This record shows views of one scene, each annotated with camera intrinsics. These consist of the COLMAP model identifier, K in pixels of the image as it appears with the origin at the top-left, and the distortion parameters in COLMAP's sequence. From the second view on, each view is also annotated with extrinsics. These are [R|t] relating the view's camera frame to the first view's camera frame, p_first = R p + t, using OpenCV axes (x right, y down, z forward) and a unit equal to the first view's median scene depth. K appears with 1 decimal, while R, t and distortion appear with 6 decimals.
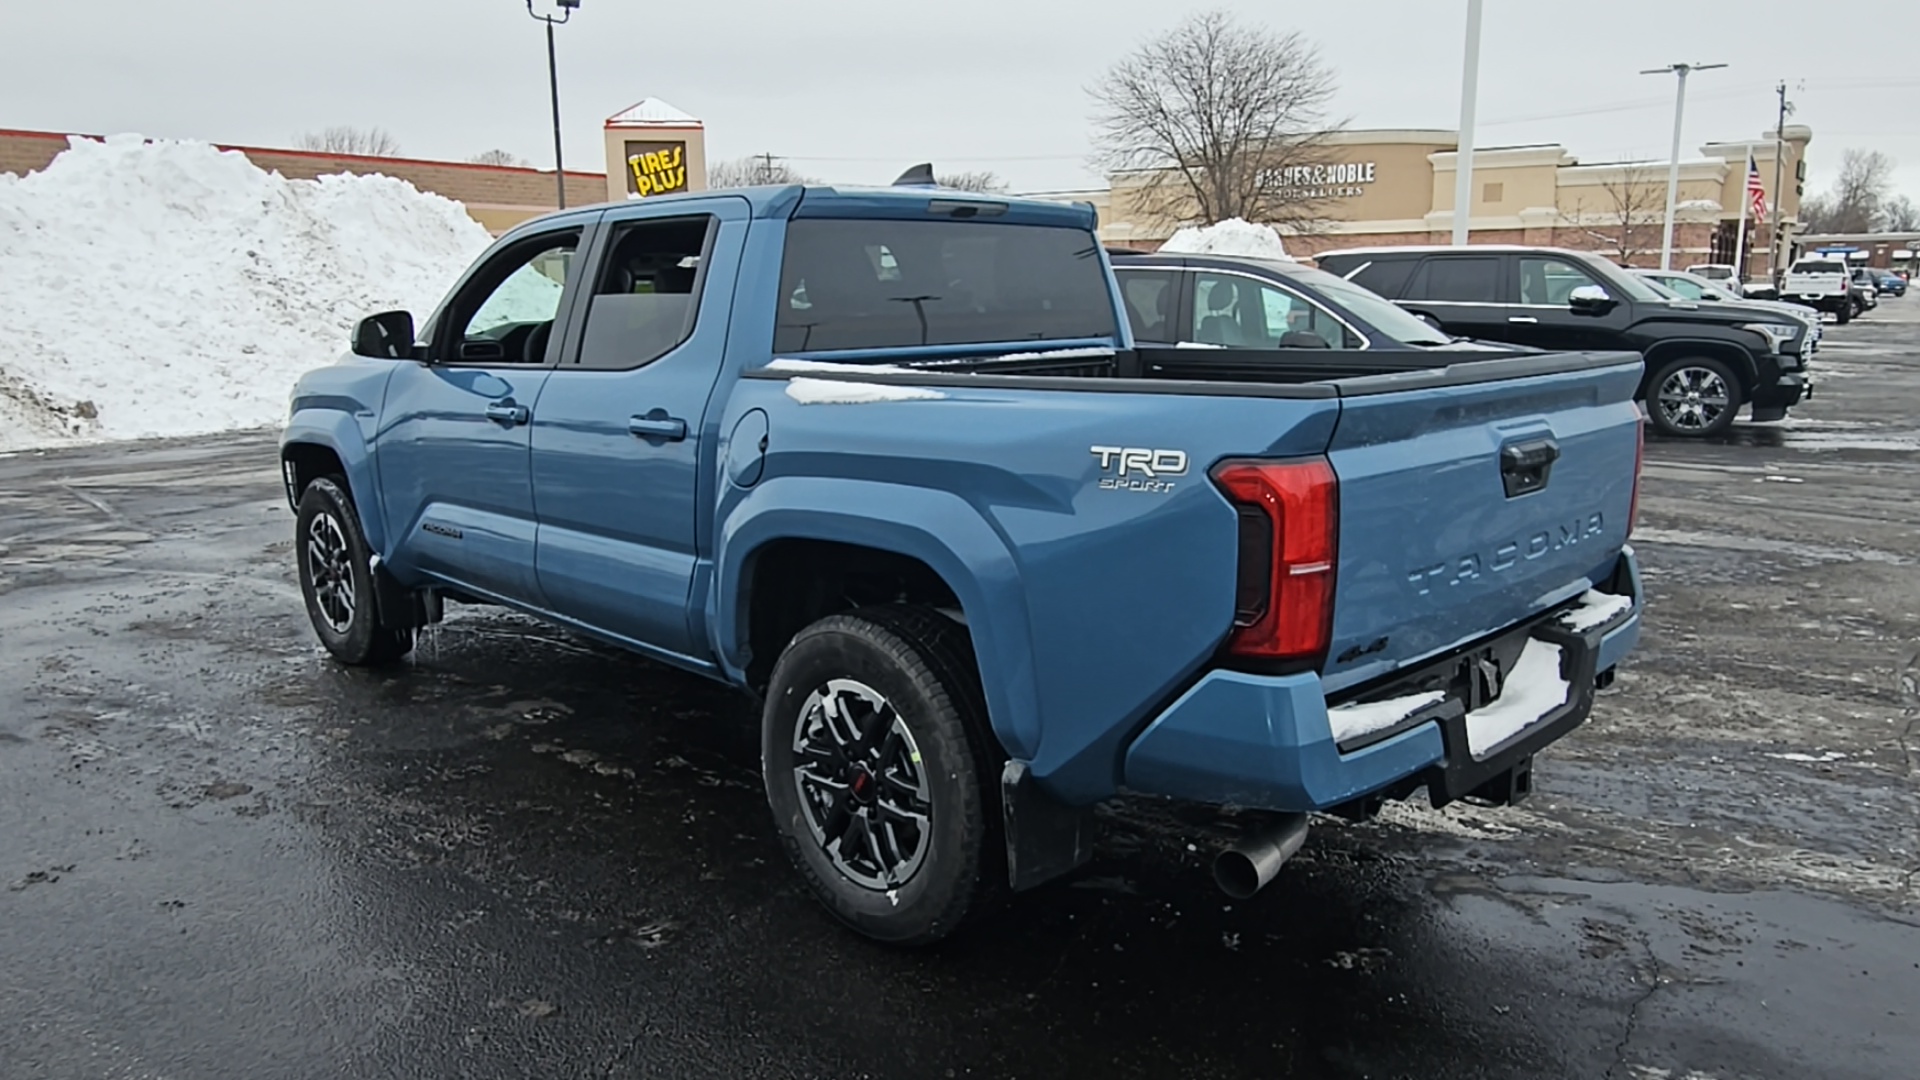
lens RADIAL K [[1316.3, 0, 977.8], [0, 1316.3, 544.8], [0, 0, 1]] dist [0.012638, -0.010905]
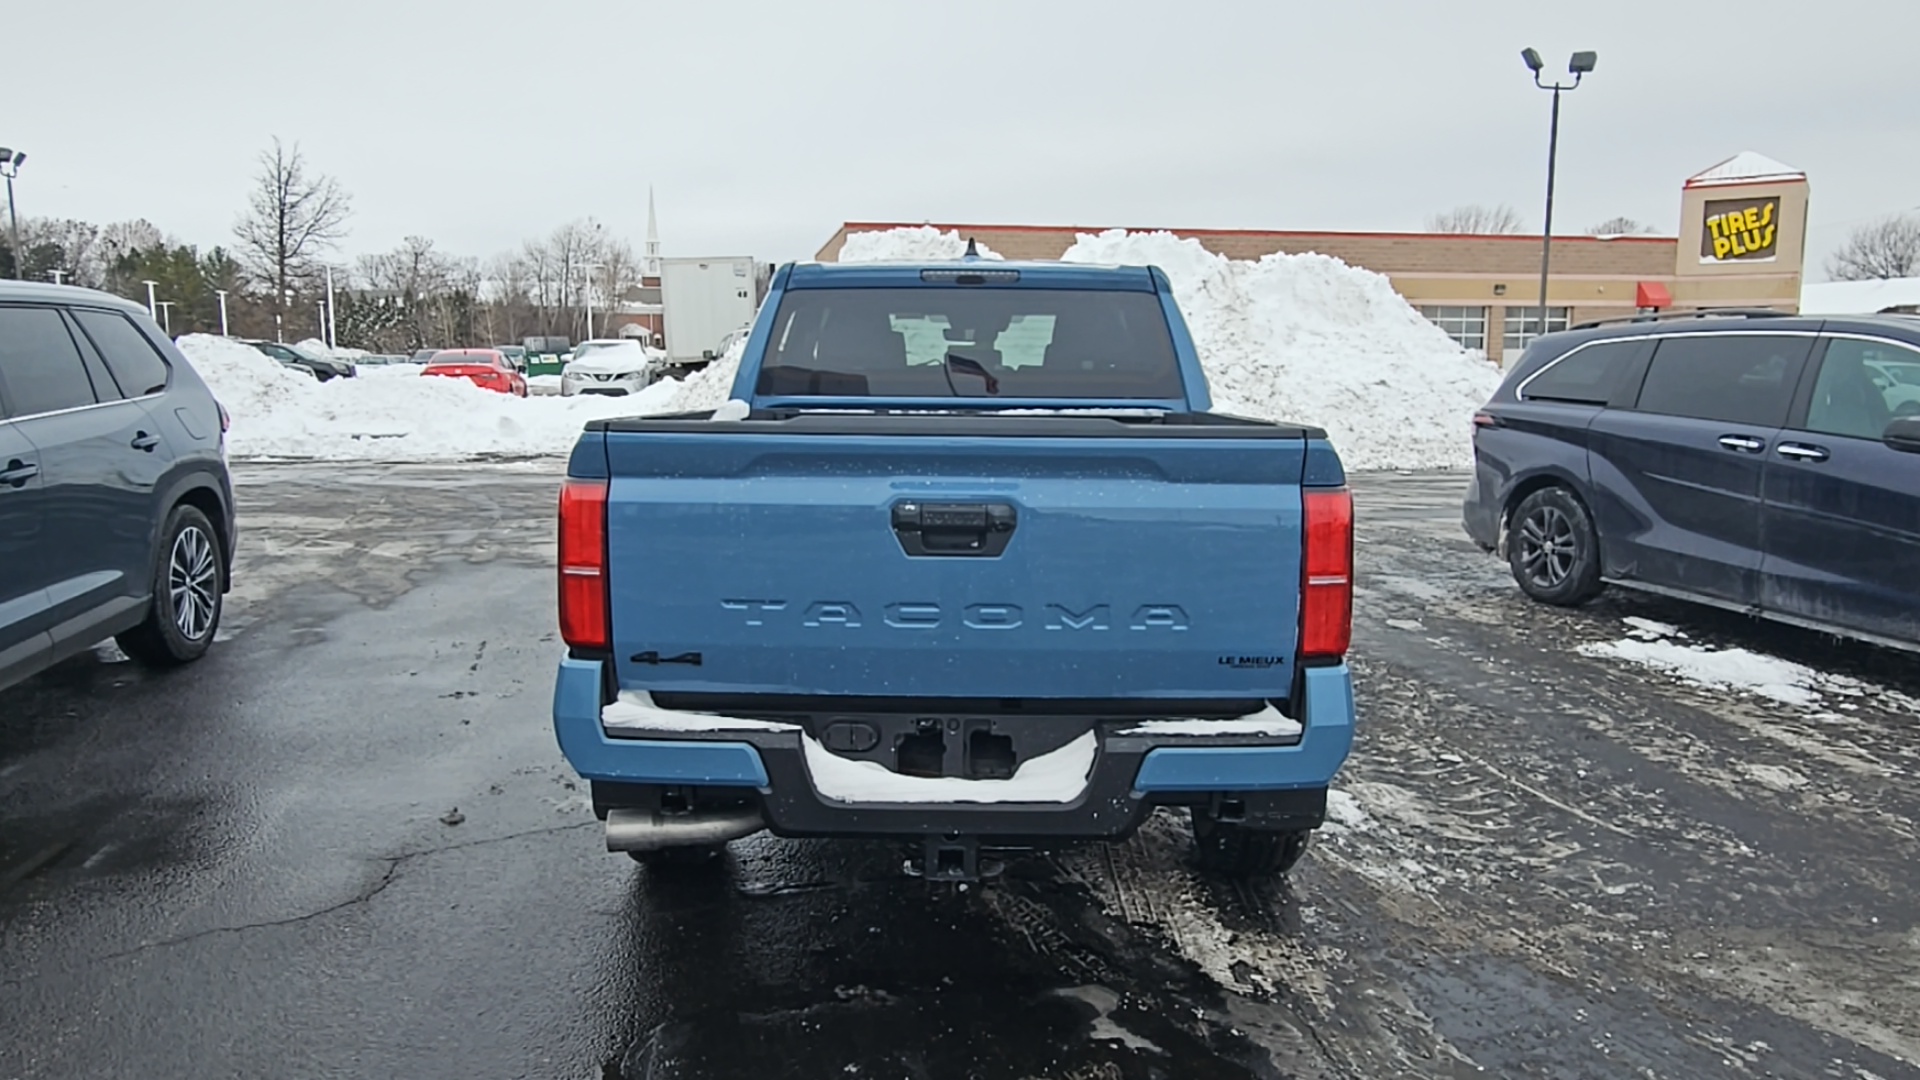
lens RADIAL K [[1316.3, 0, 977.8], [0, 1316.3, 544.8], [0, 0, 1]] dist [0.012638, -0.010905]
pose [[0.699994, 0.113581, -0.705059, 0.158921], [-0.149757, 0.988666, 0.010587, -0.008663], [0.698270, 0.098177, 0.709070, 0.046638]]
